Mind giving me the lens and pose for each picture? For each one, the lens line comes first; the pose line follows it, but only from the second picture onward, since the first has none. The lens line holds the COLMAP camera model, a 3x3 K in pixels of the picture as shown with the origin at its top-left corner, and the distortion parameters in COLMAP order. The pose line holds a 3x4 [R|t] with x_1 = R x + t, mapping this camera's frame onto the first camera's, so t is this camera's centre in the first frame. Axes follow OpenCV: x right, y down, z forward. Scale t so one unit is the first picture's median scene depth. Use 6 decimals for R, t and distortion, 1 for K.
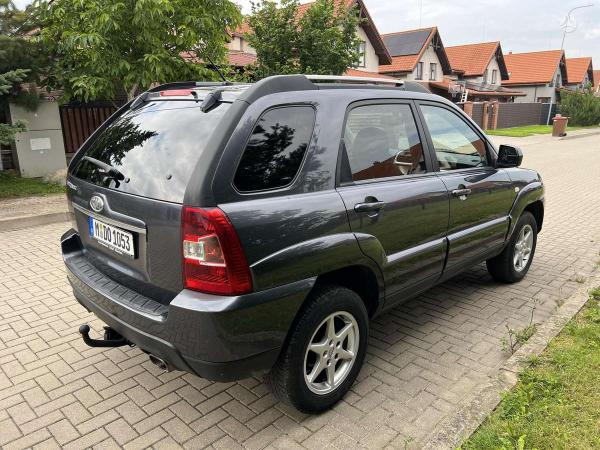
lens RADIAL K [[450.8, 0, 303.4], [0, 450.8, 229.3], [0, 0, 1]] dist [0.040928, -0.049263]
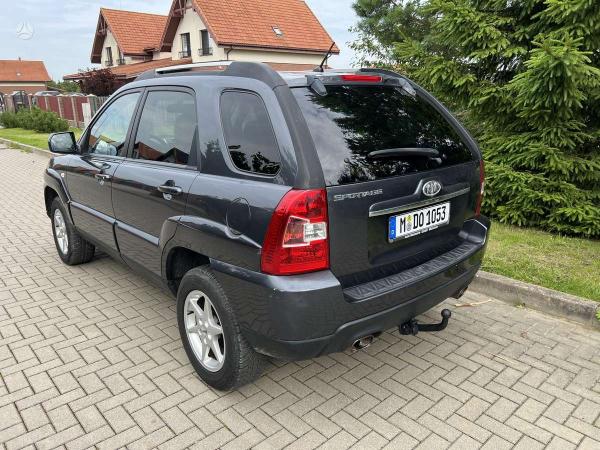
lens RADIAL K [[450.8, 0, 300.7], [0, 450.8, 223.5], [0, 0, 1]] dist [0.040928, -0.049263]
pose [[0.068328, -0.264668, 0.961916, -0.879721], [0.261080, 0.935313, 0.238803, -0.179813], [-0.962896, 0.234820, 0.133008, 0.702144]]
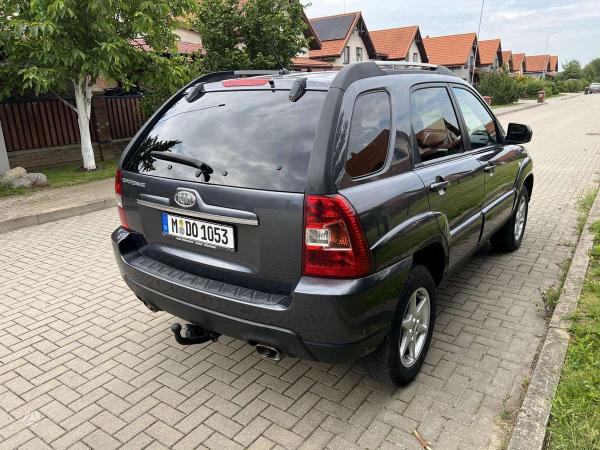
lens RADIAL K [[450.8, 0, 298.3], [0, 450.8, 227.9], [0, 0, 1]] dist [0.040928, -0.049263]
pose [[0.988162, -0.070622, 0.136192, -0.211566], [0.067241, 0.997307, 0.029274, -0.003893], [-0.137893, -0.019770, 0.990250, -0.000472]]
